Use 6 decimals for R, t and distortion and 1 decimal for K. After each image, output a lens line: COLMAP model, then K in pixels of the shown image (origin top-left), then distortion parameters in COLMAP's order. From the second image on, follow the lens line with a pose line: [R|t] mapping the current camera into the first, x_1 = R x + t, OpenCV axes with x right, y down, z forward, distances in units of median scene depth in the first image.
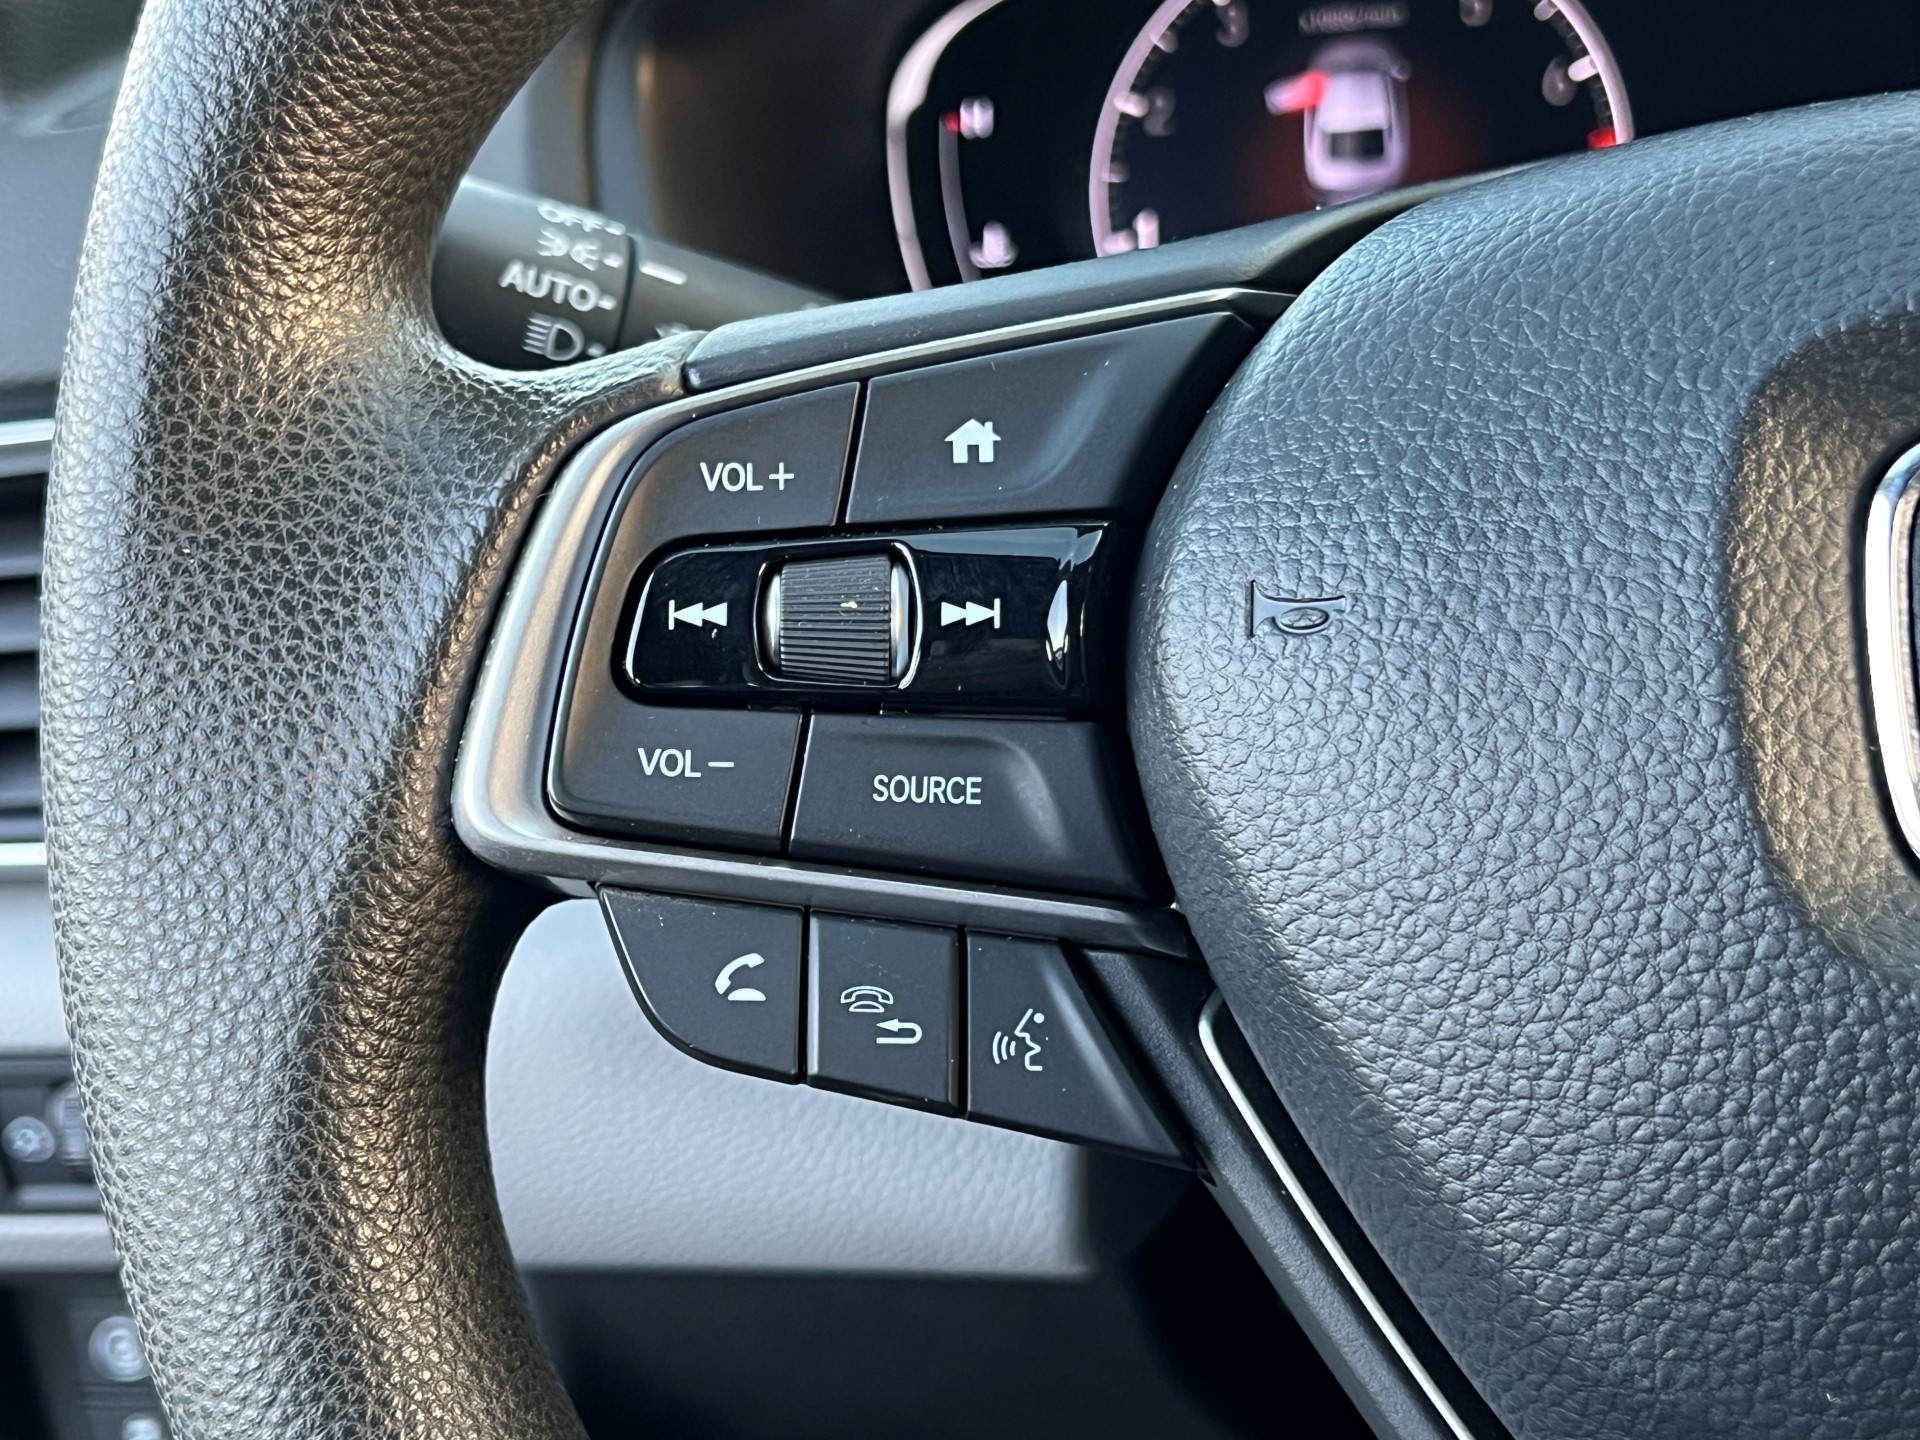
lens RADIAL K [[2893.4, 0, 1020.4], [0, 2893.4, 714.7], [0, 0, 1]] dist [0.237519, -1.063916]
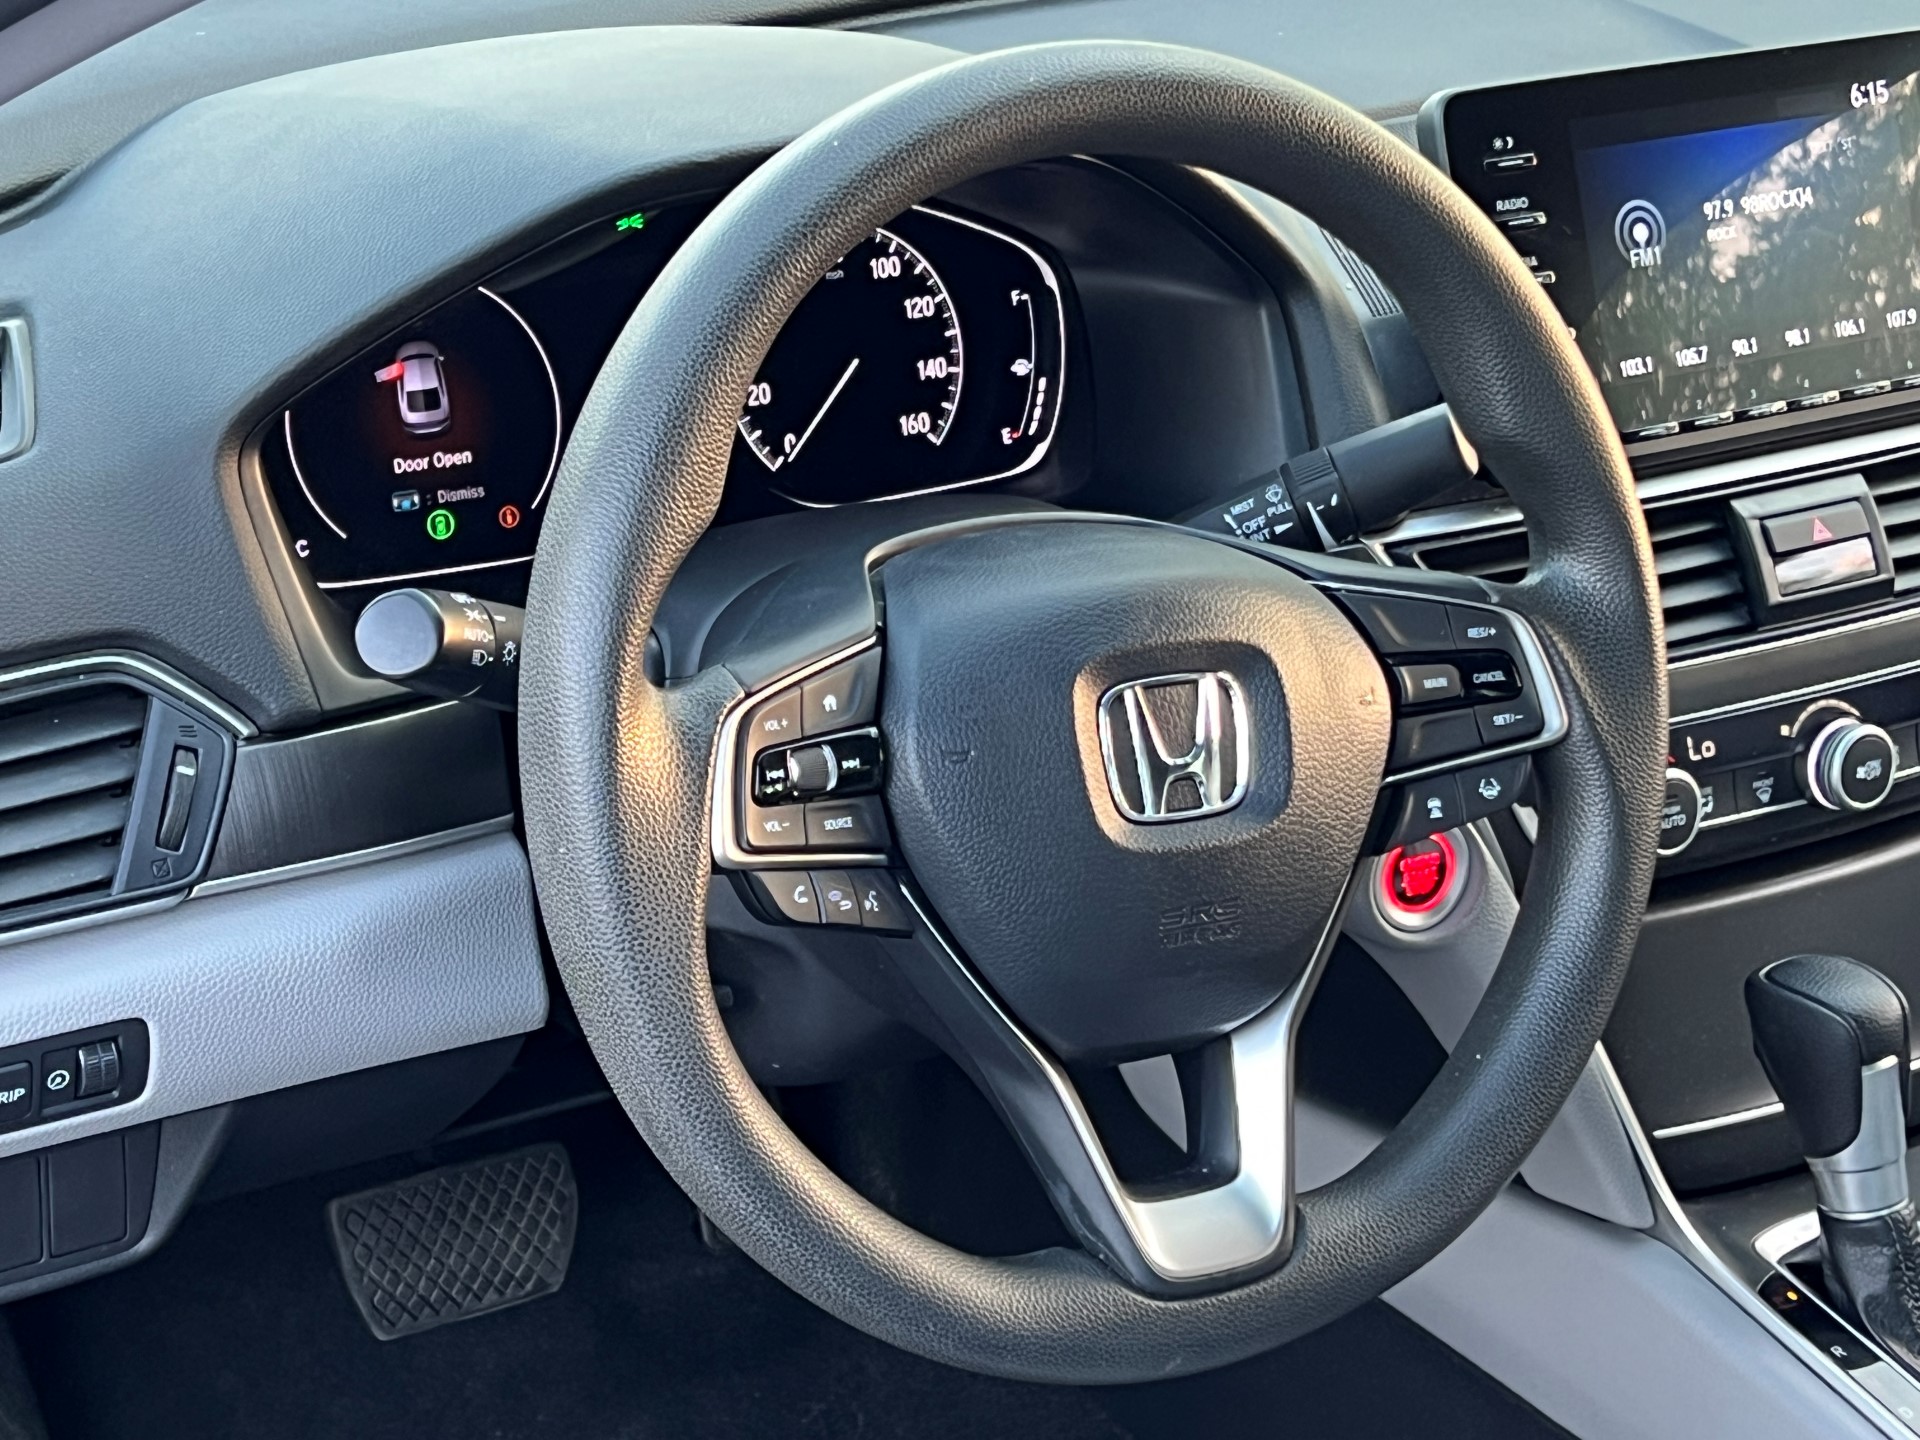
lens RADIAL K [[3899.6, 0, 960.0], [0, 3899.6, 720.0], [0, 0, 1]] dist [-0.071882, -0.035317]
pose [[0.722050, -0.140435, 0.677438, -1.730975], [0.068439, 0.988877, 0.132051, -0.392801], [-0.688448, -0.048985, 0.723630, -1.292449]]
